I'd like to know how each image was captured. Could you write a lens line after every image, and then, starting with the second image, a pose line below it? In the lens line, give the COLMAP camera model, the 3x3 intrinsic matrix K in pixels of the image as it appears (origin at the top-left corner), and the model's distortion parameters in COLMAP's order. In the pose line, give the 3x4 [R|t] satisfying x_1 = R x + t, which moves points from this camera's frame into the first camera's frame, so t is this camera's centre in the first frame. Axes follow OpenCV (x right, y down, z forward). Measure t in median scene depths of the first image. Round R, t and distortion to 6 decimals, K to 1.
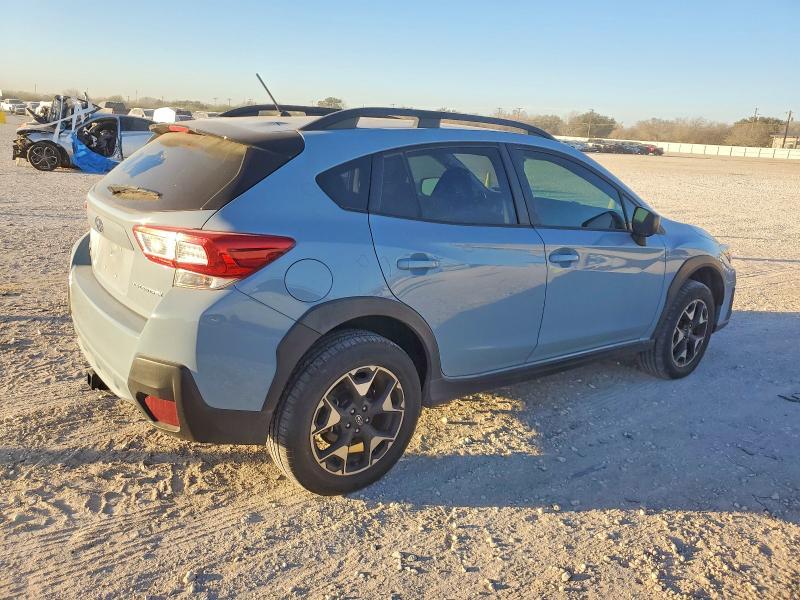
lens RADIAL K [[638.2, 0, 400.0], [0, 638.2, 300.0], [0, 0, 1]] dist [0.009017, 0.008438]
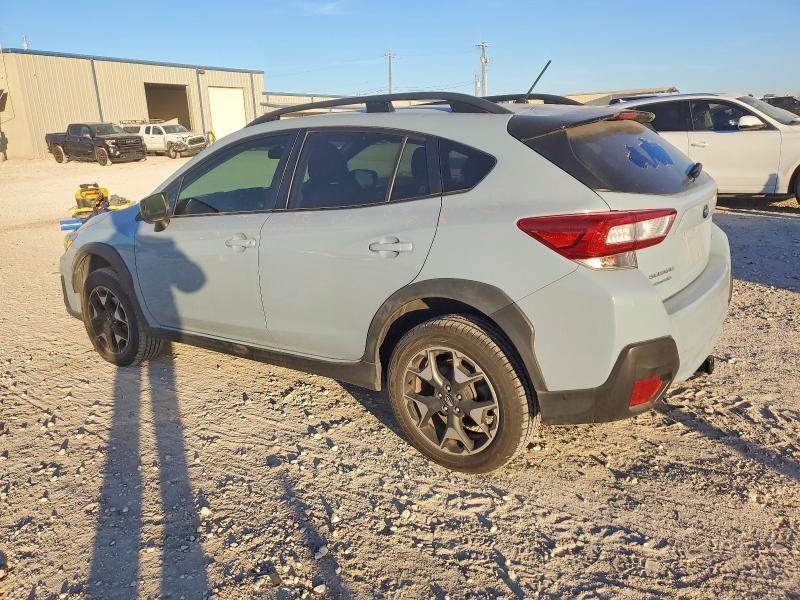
lens RADIAL K [[618.2, 0, 400.0], [0, 618.2, 300.0], [0, 0, 1]] dist [-0.012459, 0.038412]
pose [[-0.292447, -0.298770, 0.908412, -0.936169], [0.277603, 0.882511, 0.379620, -0.371118], [-0.915102, 0.363197, -0.175148, 1.238570]]
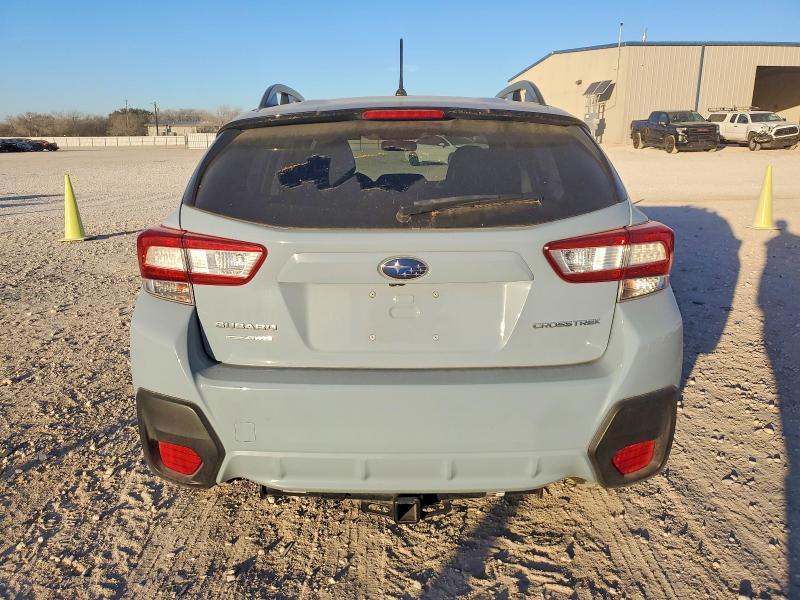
lens RADIAL K [[618.2, 0, 400.0], [0, 618.2, 300.0], [0, 0, 1]] dist [-0.012459, 0.038412]
pose [[0.604117, -0.267959, 0.750494, -0.695264], [0.253141, 0.957521, 0.138108, -0.126852], [-0.755621, 0.106548, 0.646286, 0.456912]]
